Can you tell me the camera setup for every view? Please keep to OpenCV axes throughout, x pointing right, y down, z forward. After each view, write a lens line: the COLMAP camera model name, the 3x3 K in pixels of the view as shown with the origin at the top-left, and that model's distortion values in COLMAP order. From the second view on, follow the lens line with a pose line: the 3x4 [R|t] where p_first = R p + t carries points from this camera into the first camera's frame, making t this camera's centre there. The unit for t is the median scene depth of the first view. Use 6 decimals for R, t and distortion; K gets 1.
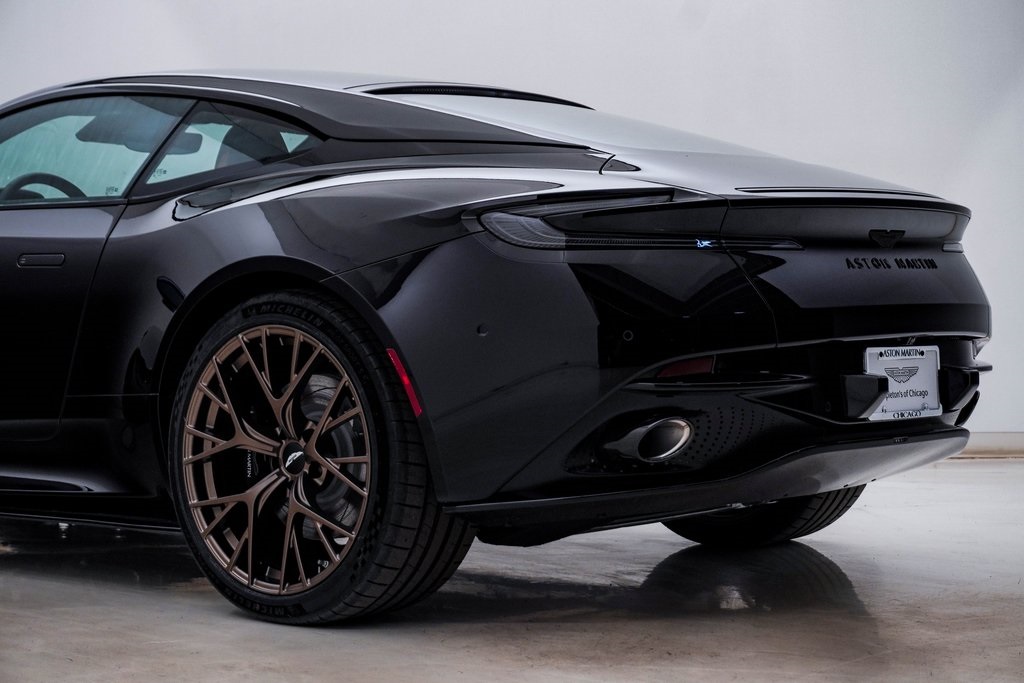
lens RADIAL K [[2154.3, 0, 487.1], [0, 2154.3, 311.4], [0, 0, 1]] dist [0.032407, 0.000000]
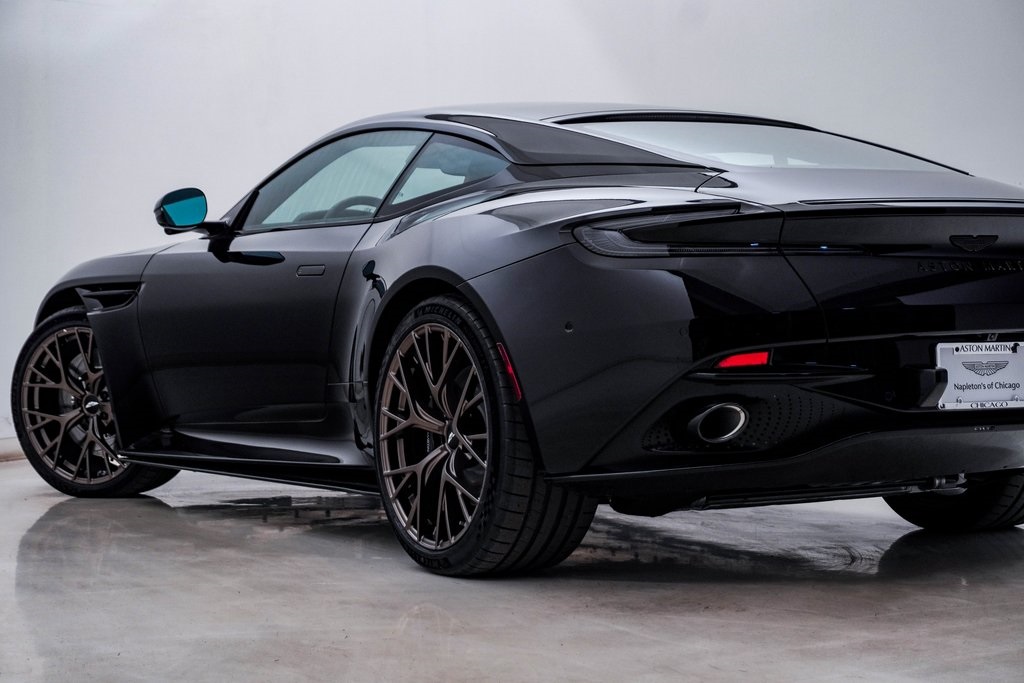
lens RADIAL K [[2146.1, 0, 518.3], [0, 2146.1, 342.3], [0, 0, 1]] dist [0.023223, 0.000000]
pose [[0.946510, 0.000947, -0.322674, 0.323722], [0.002676, 0.999938, 0.010784, 0.003942], [0.322664, -0.011071, 0.946449, -0.104951]]
